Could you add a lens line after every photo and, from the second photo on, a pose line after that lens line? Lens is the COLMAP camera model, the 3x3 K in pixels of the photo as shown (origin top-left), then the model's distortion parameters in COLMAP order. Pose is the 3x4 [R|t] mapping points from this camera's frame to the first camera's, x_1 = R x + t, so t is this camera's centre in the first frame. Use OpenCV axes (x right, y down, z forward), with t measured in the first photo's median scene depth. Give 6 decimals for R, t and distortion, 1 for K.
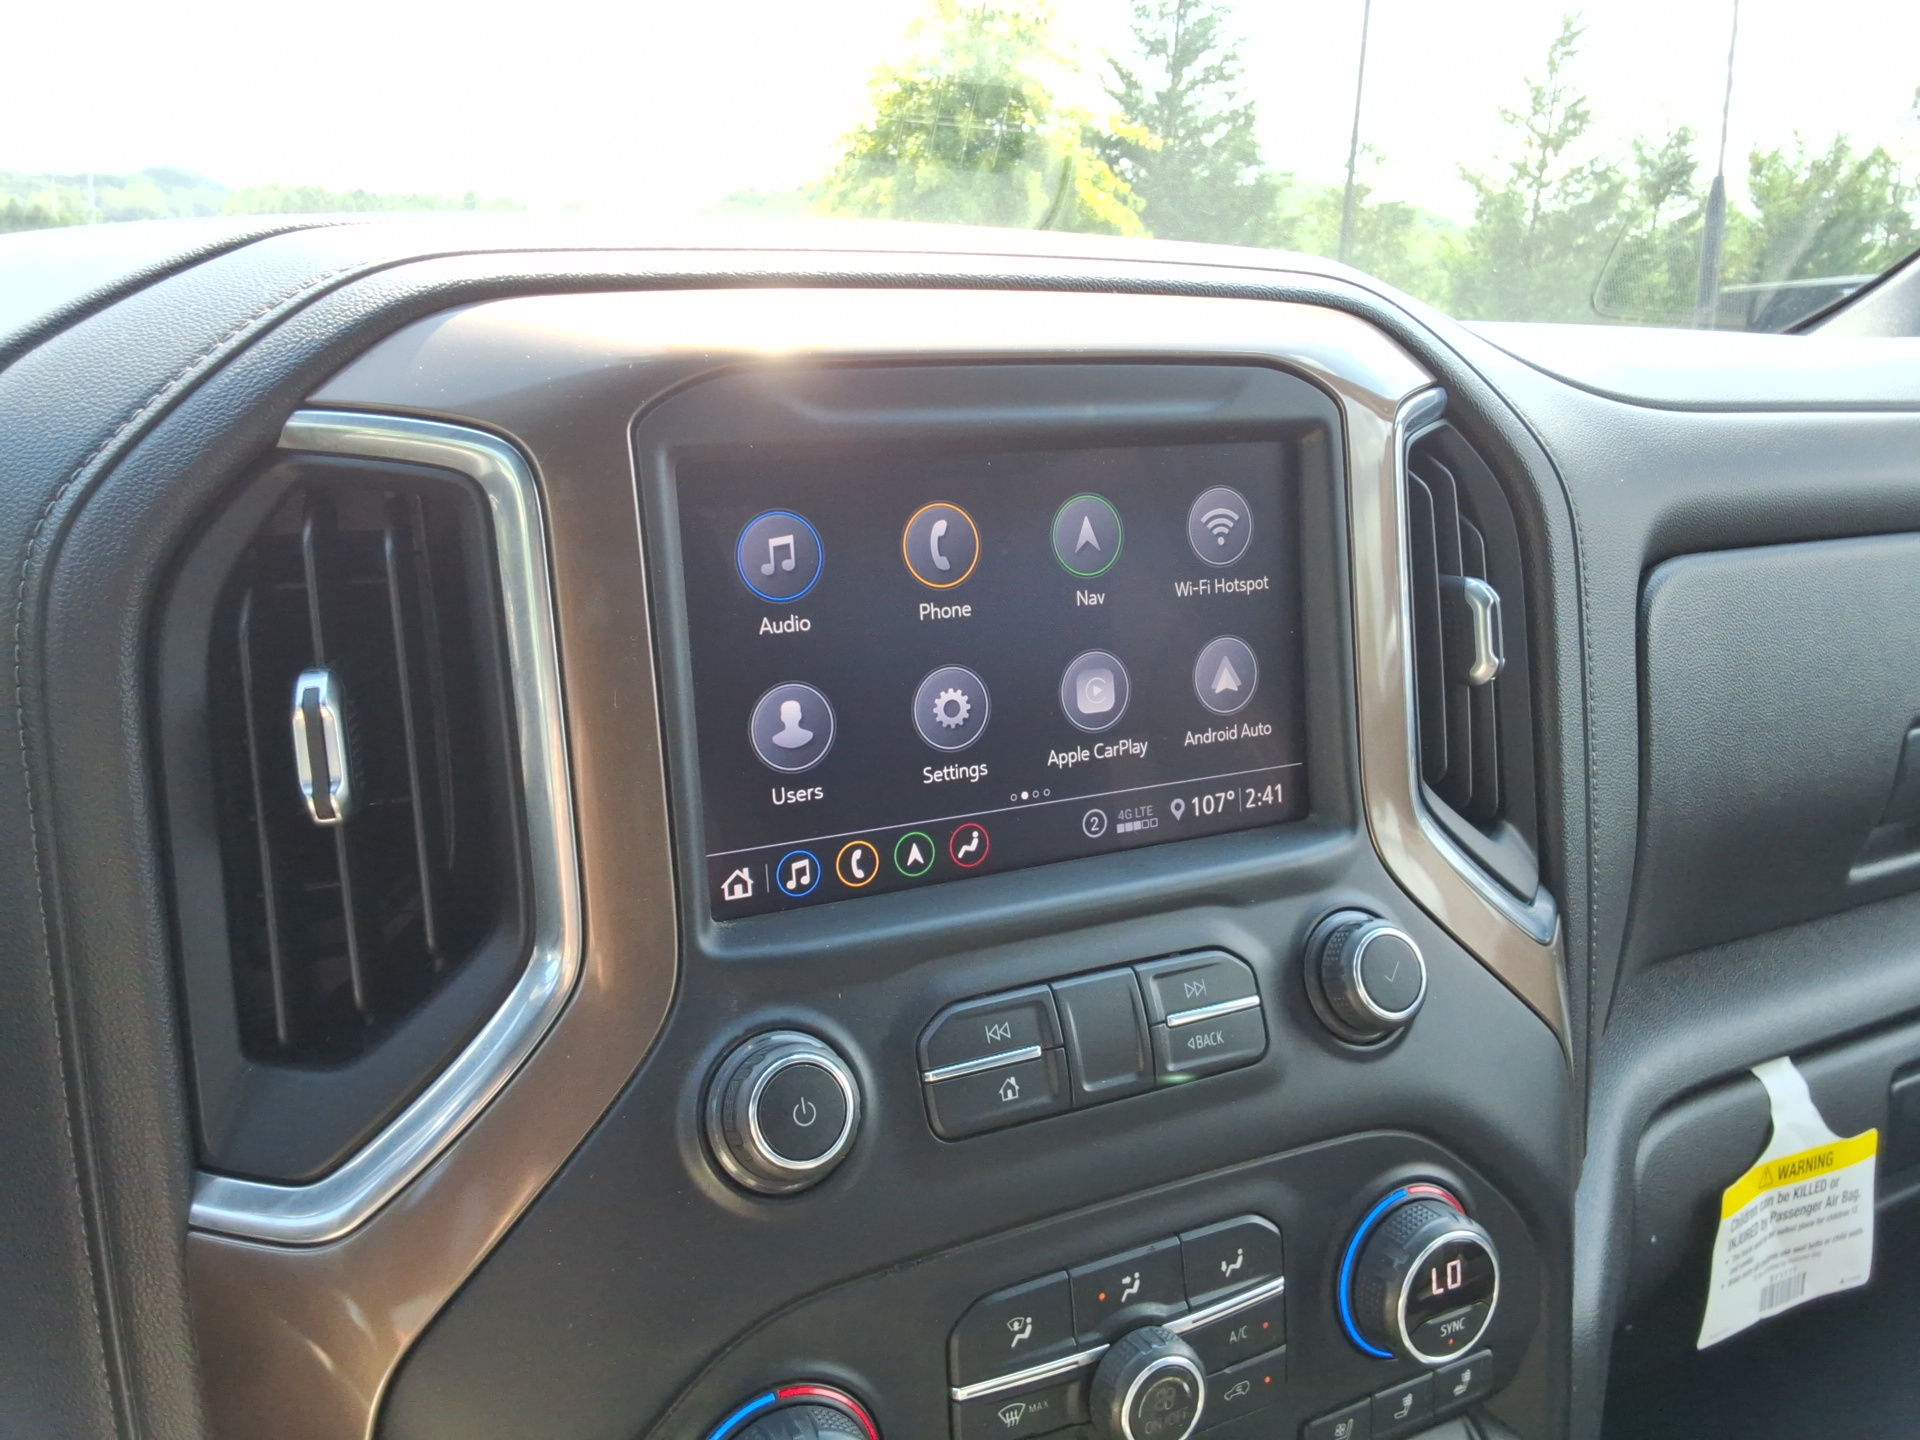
lens RADIAL K [[1564.5, 0, 977.4], [0, 1564.5, 712.8], [0, 0, 1]] dist [0.121226, -0.203717]
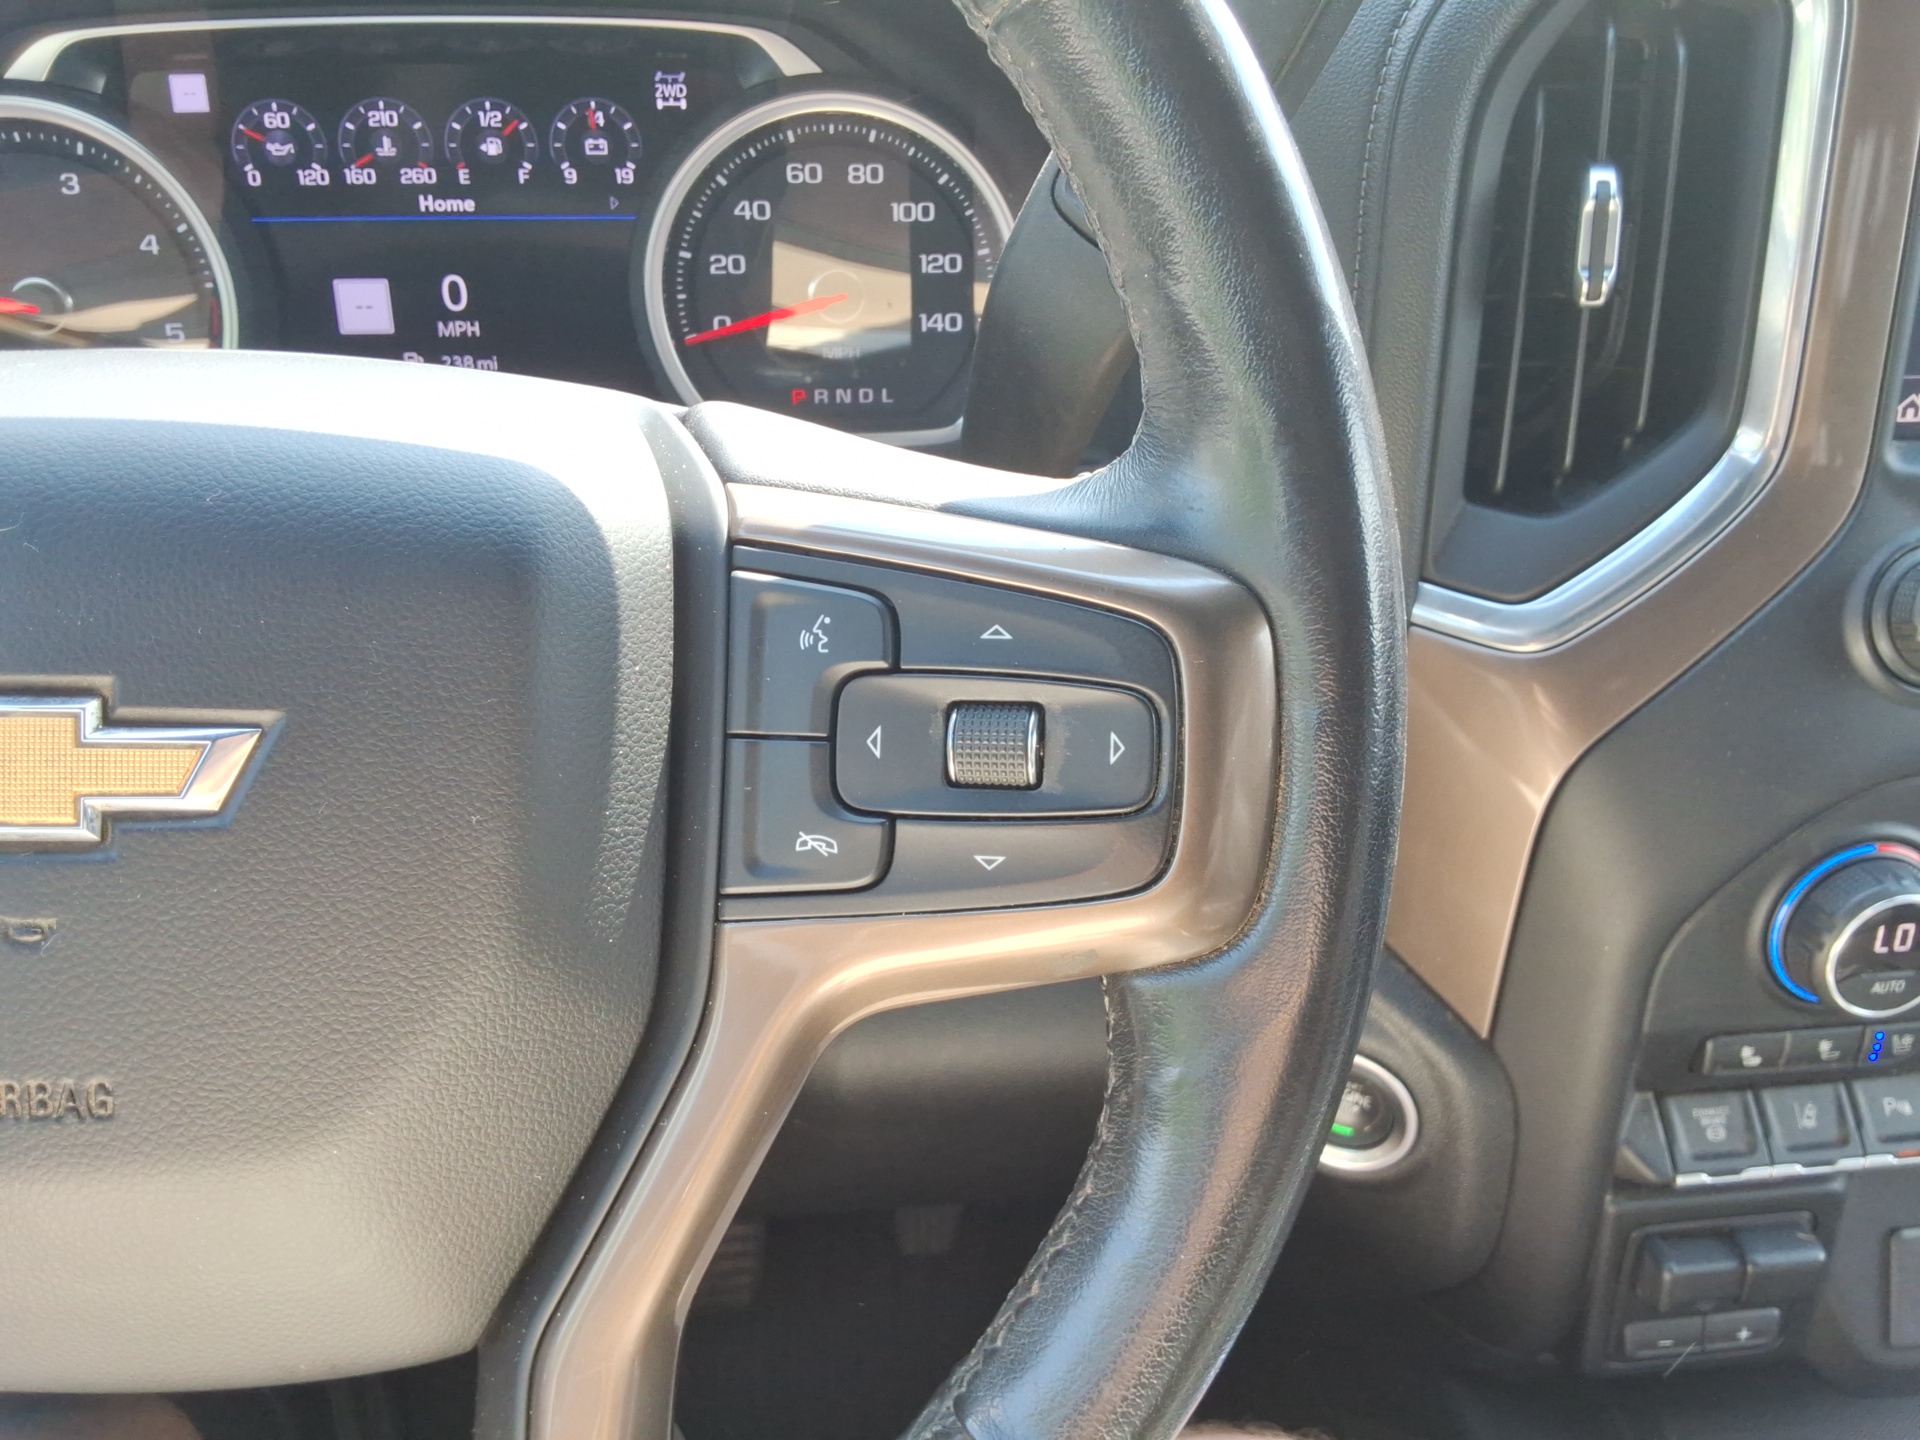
lens RADIAL K [[1559.6, 0, 980.4], [0, 1559.6, 710.7], [0, 0, 1]] dist [0.118522, -0.212583]
pose [[0.929600, 0.182989, -0.319935, -0.316426], [-0.091653, 0.955548, 0.280228, 0.054864], [0.356992, -0.231177, 0.905049, -0.217855]]
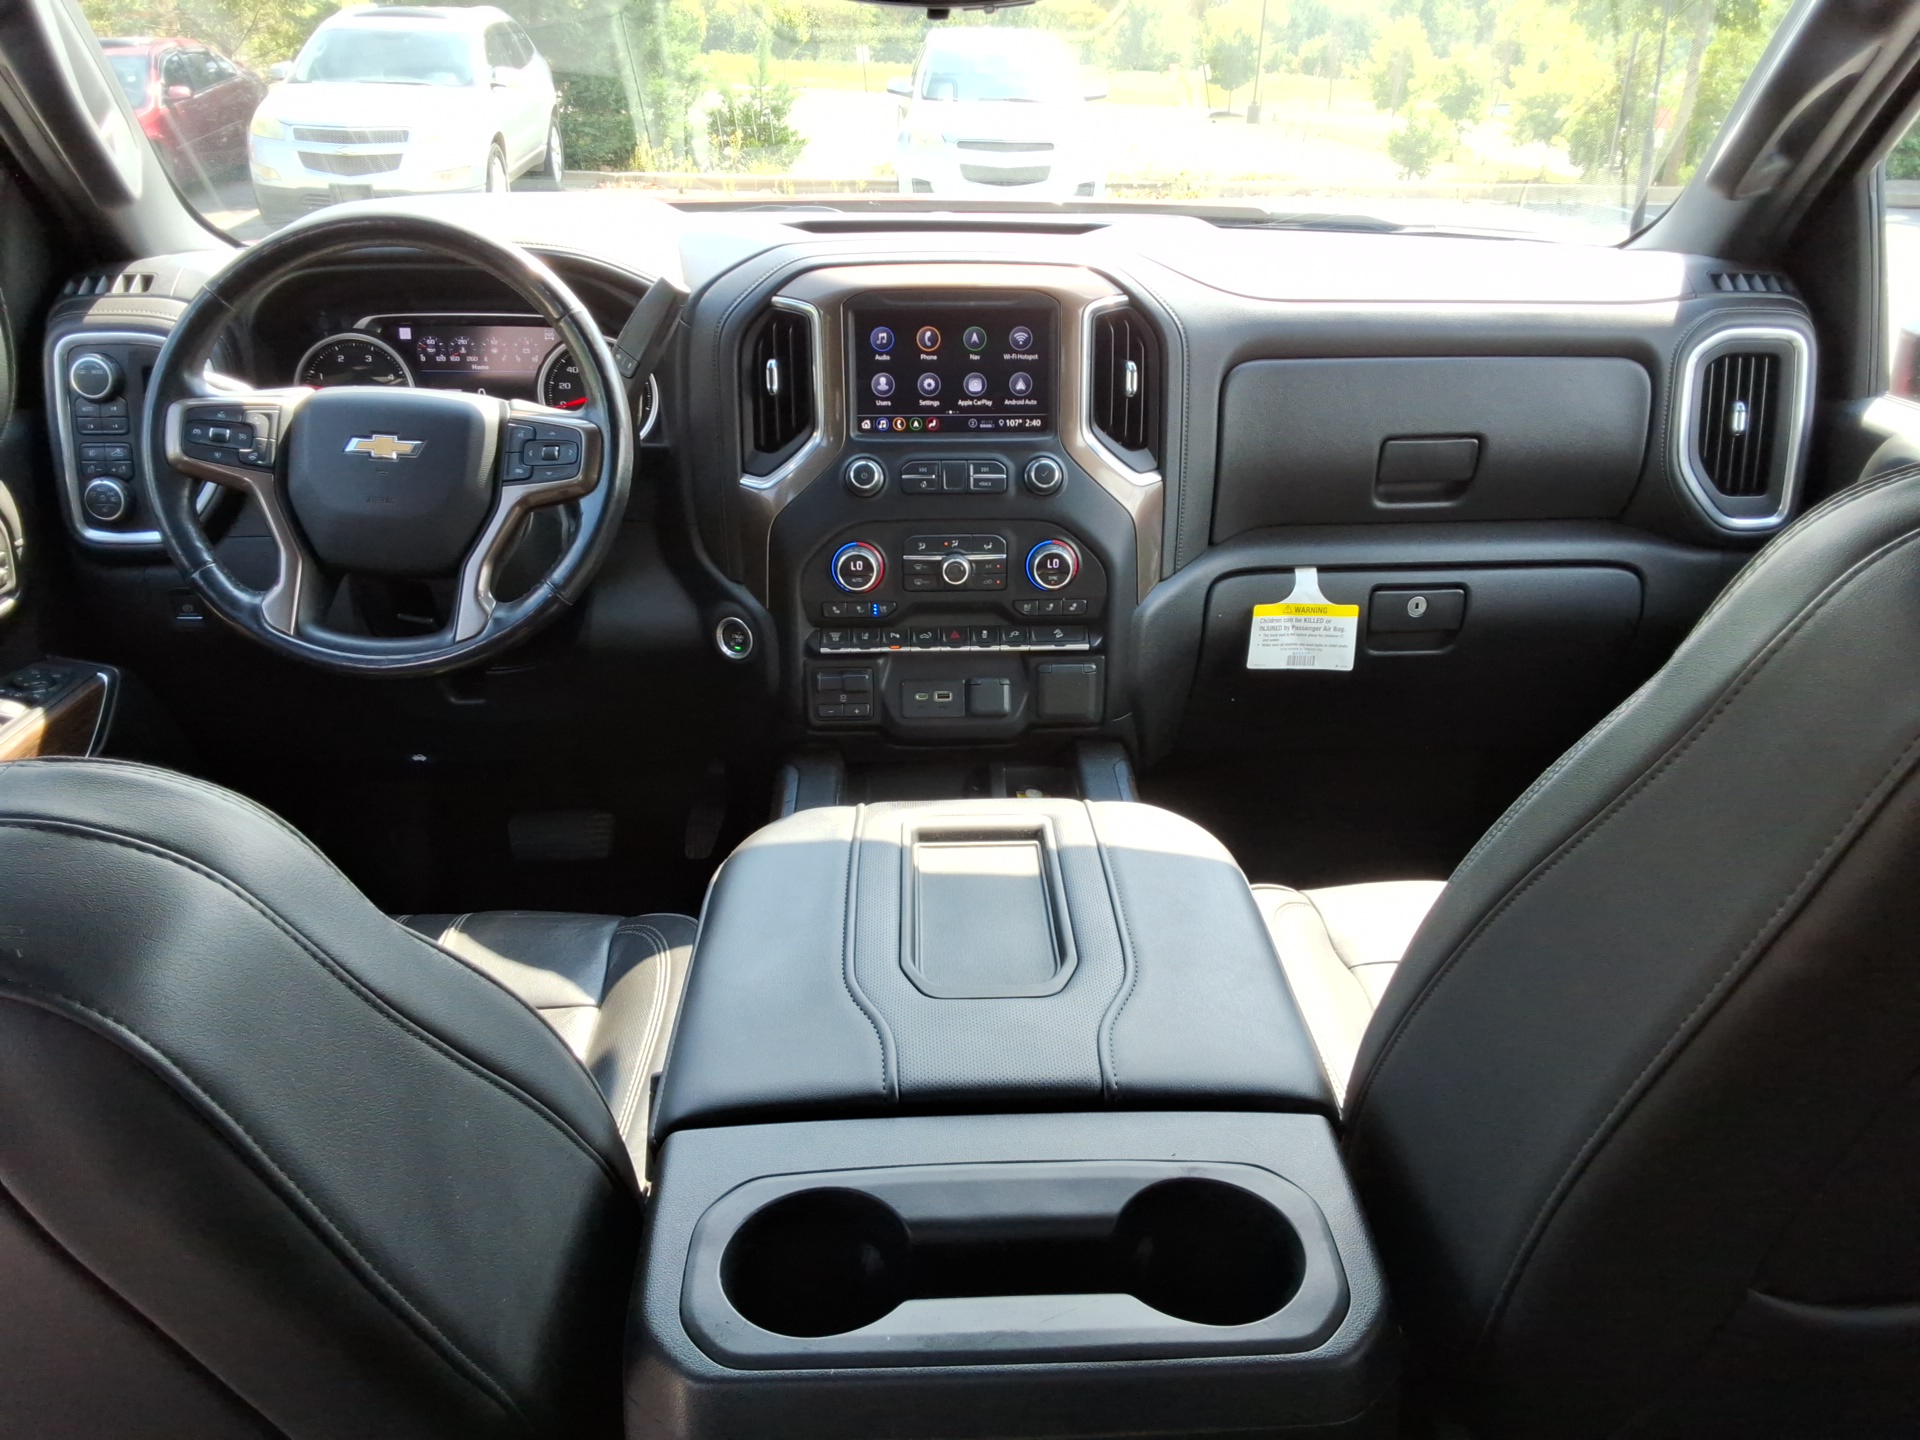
lens RADIAL K [[1550.4, 0, 978.9], [0, 1550.4, 708.7], [0, 0, 1]] dist [0.141803, -0.235313]
pose [[0.905142, 0.160394, -0.393690, 1.539989], [-0.100369, 0.980540, 0.168723, 0.105860], [0.413091, -0.113204, 0.903626, -2.190122]]
